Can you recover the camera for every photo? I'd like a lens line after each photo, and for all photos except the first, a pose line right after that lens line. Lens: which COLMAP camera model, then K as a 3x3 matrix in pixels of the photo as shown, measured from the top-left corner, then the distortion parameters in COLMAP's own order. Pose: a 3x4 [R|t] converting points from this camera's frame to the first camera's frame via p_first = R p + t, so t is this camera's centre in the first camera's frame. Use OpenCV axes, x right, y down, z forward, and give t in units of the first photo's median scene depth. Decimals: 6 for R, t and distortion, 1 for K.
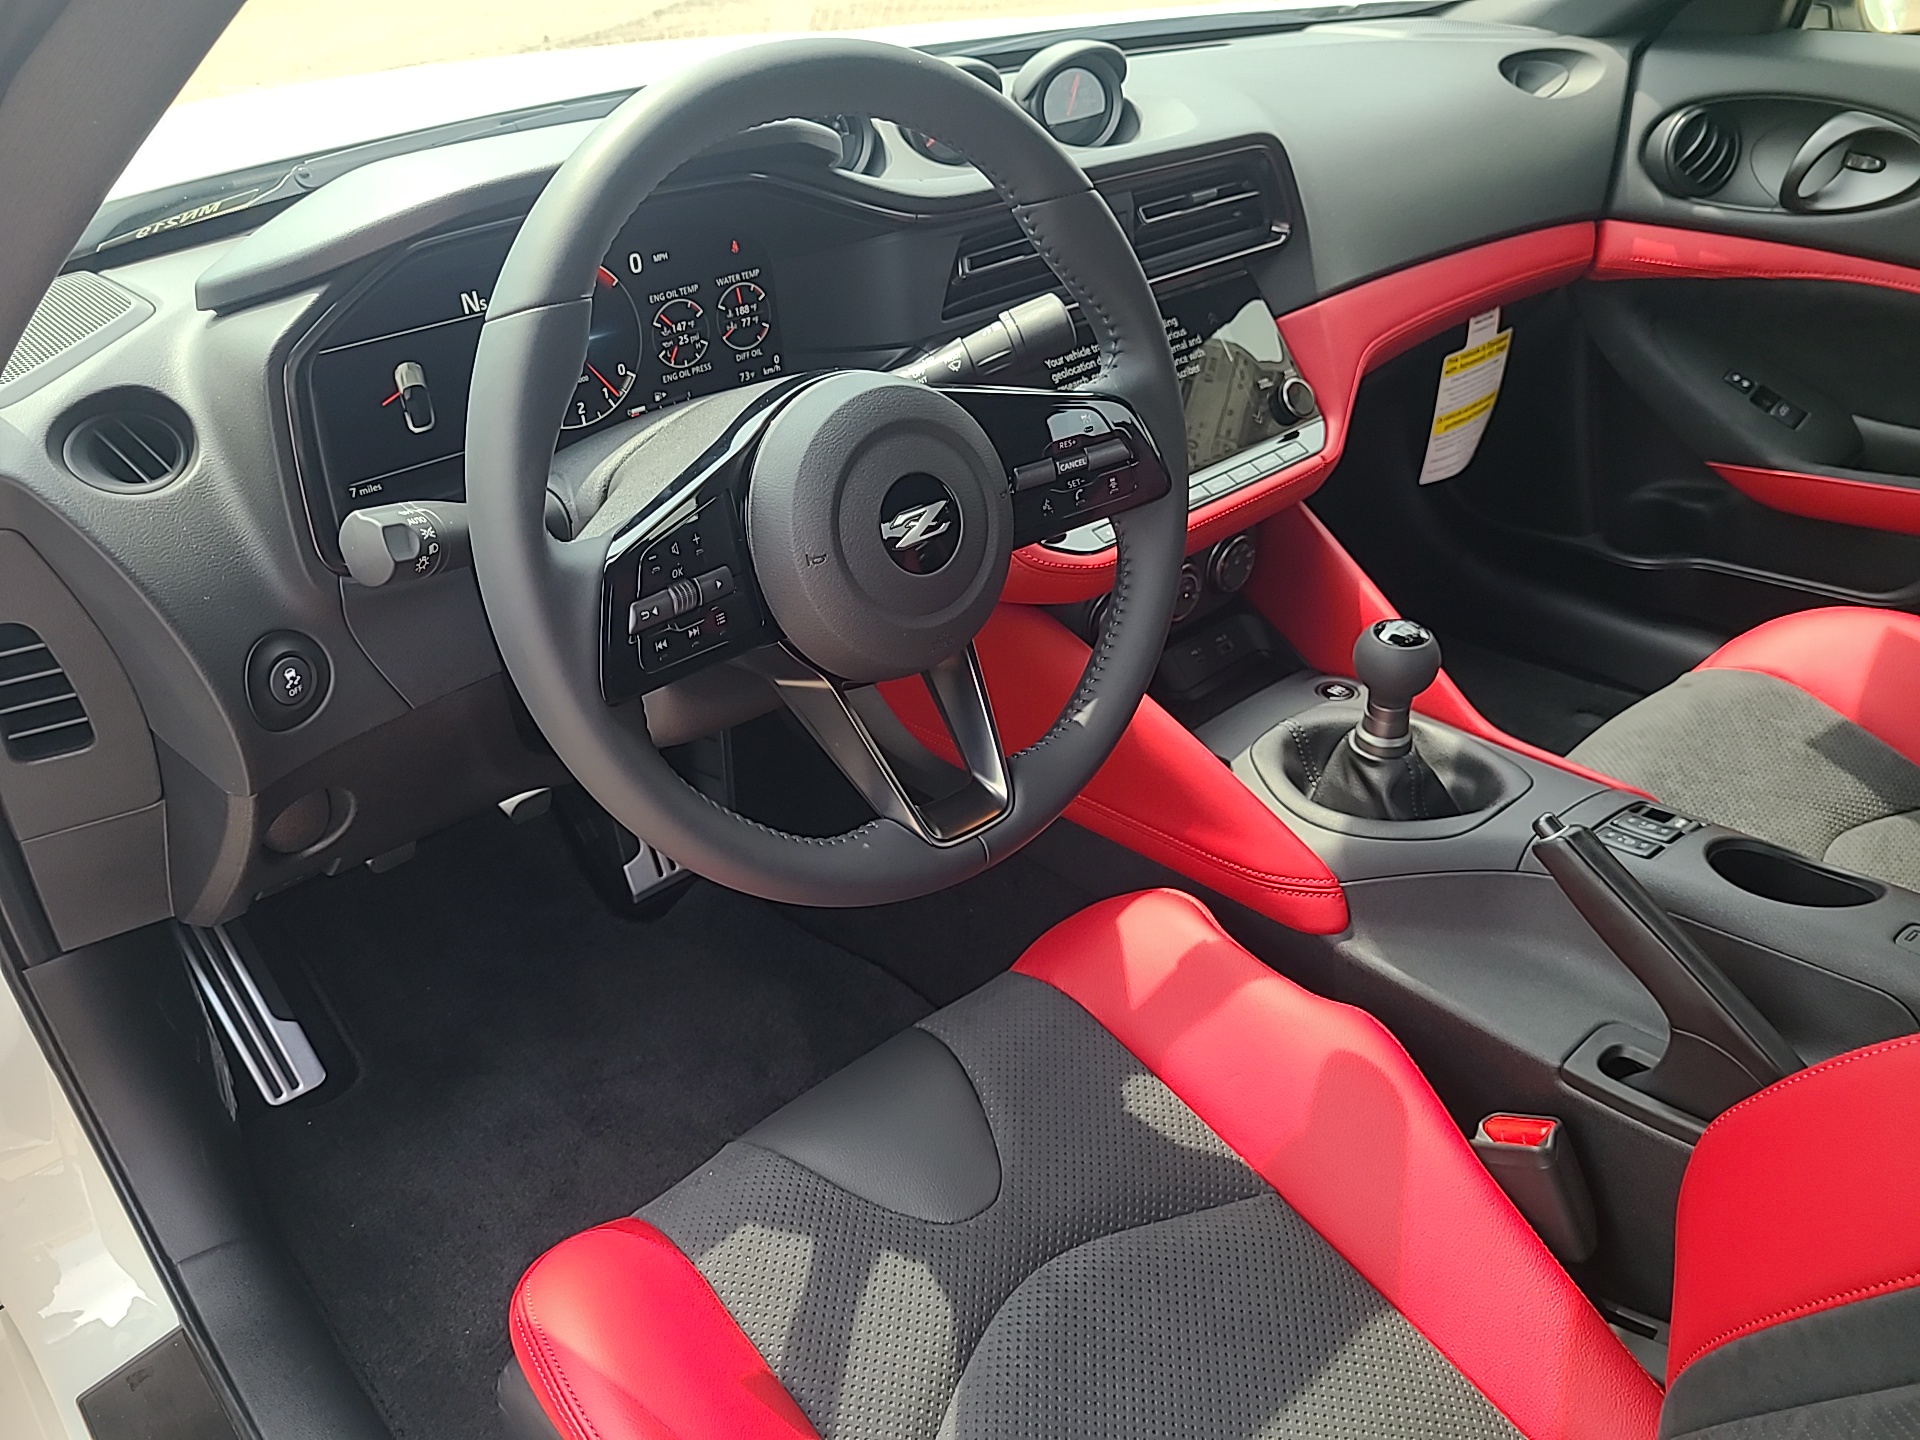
lens RADIAL K [[1428.2, 0, 960.0], [0, 1428.2, 720.0], [0, 0, 1]] dist [-0.002593, -0.000797]
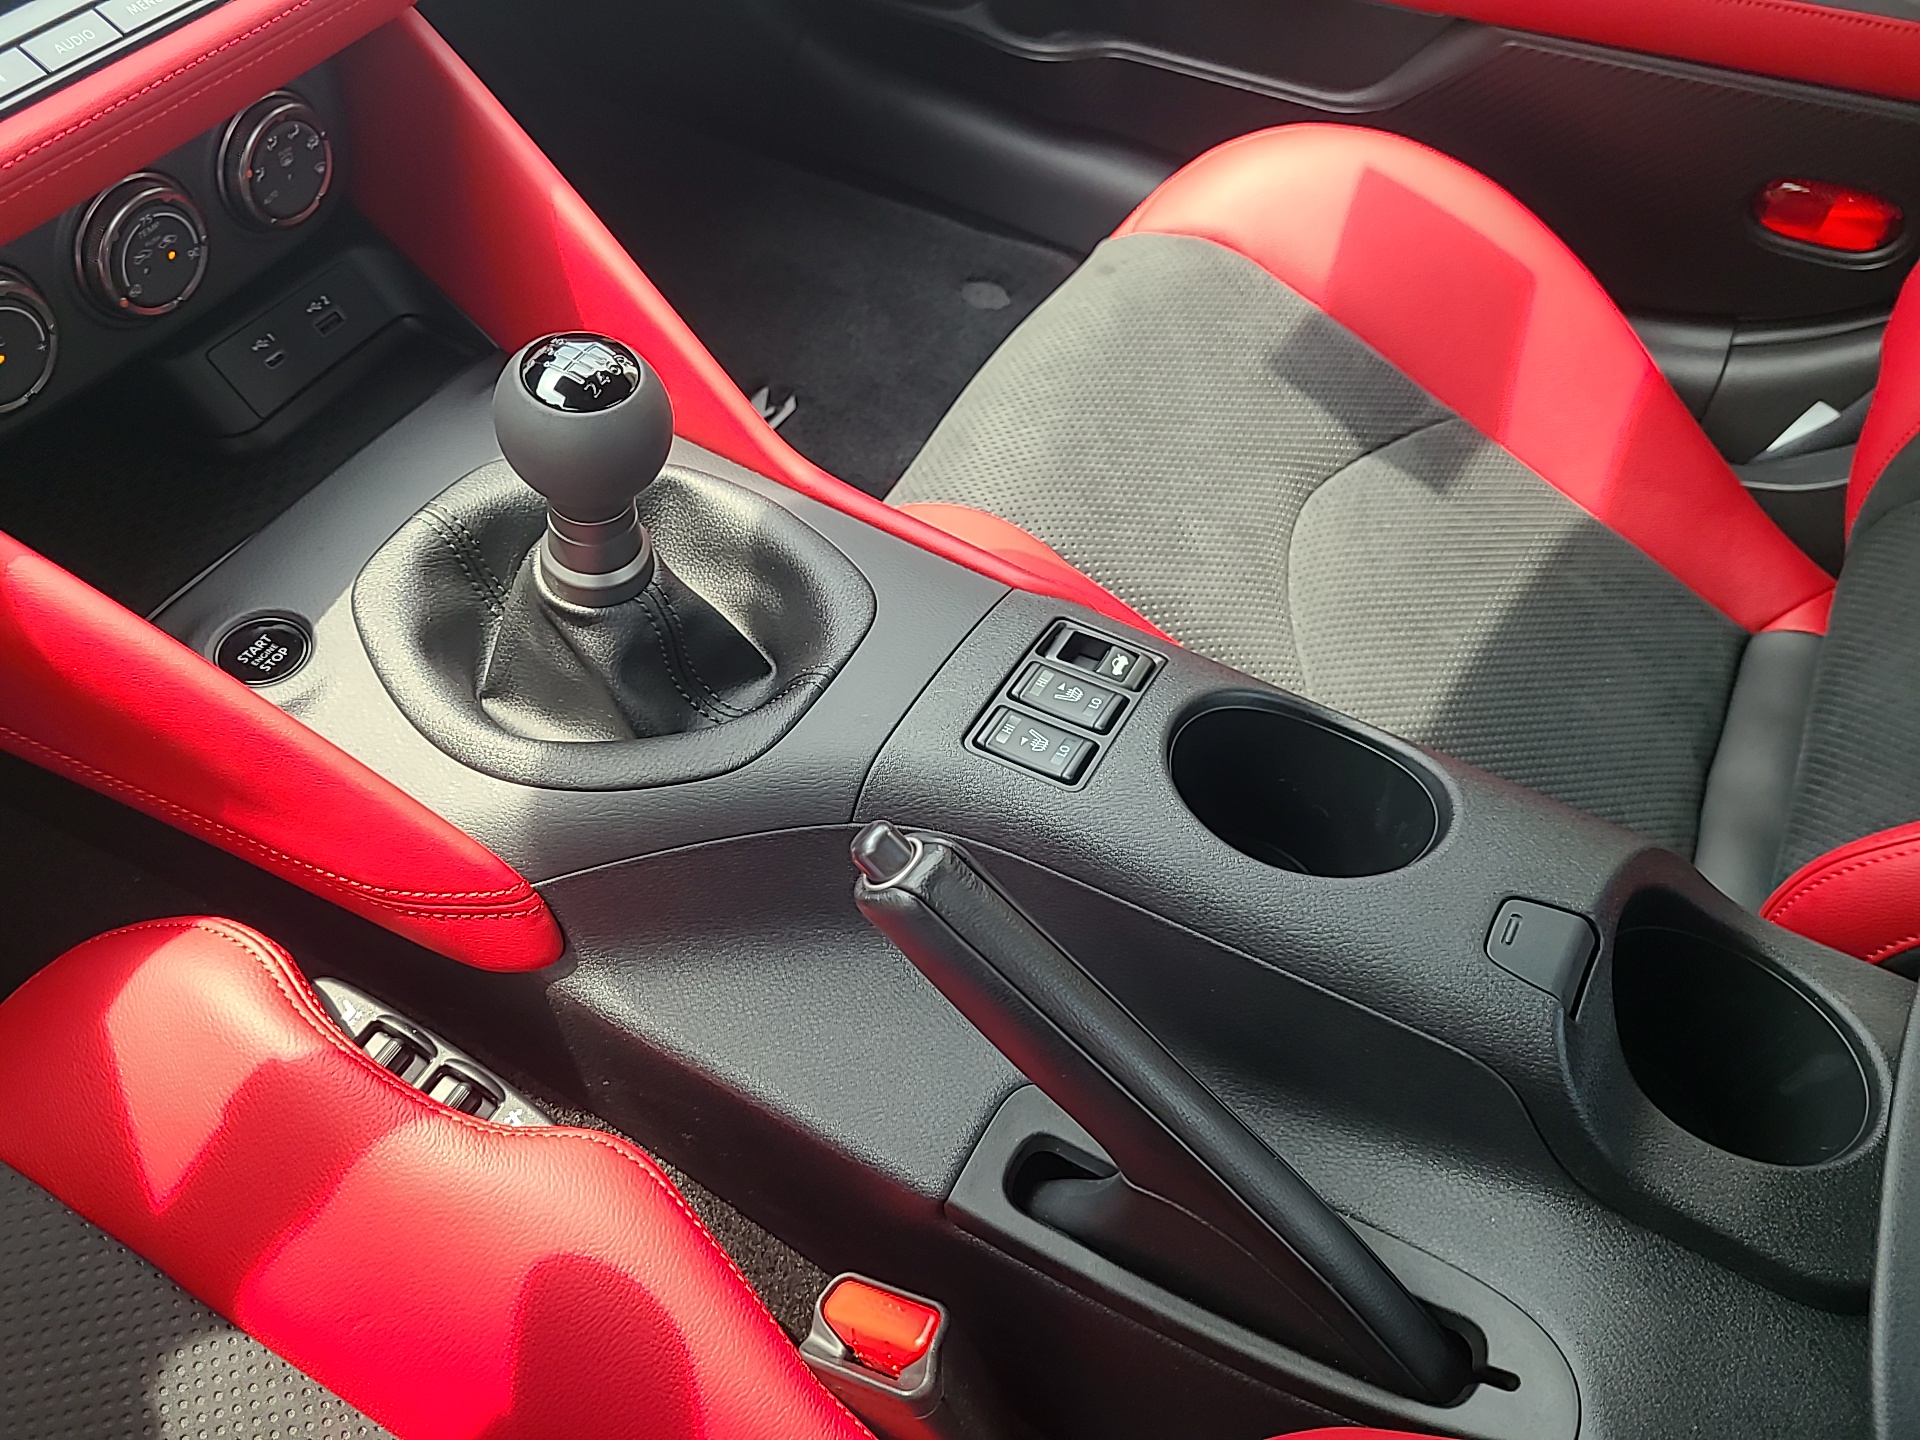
lens RADIAL K [[1428.2, 0, 960.0], [0, 1428.2, 720.0], [0, 0, 1]] dist [-0.002593, -0.000797]
pose [[0.923525, -0.194362, 0.330644, 0.228873], [0.056379, 0.921518, 0.384222, -0.120226], [-0.379373, -0.336197, 0.862002, 0.475282]]
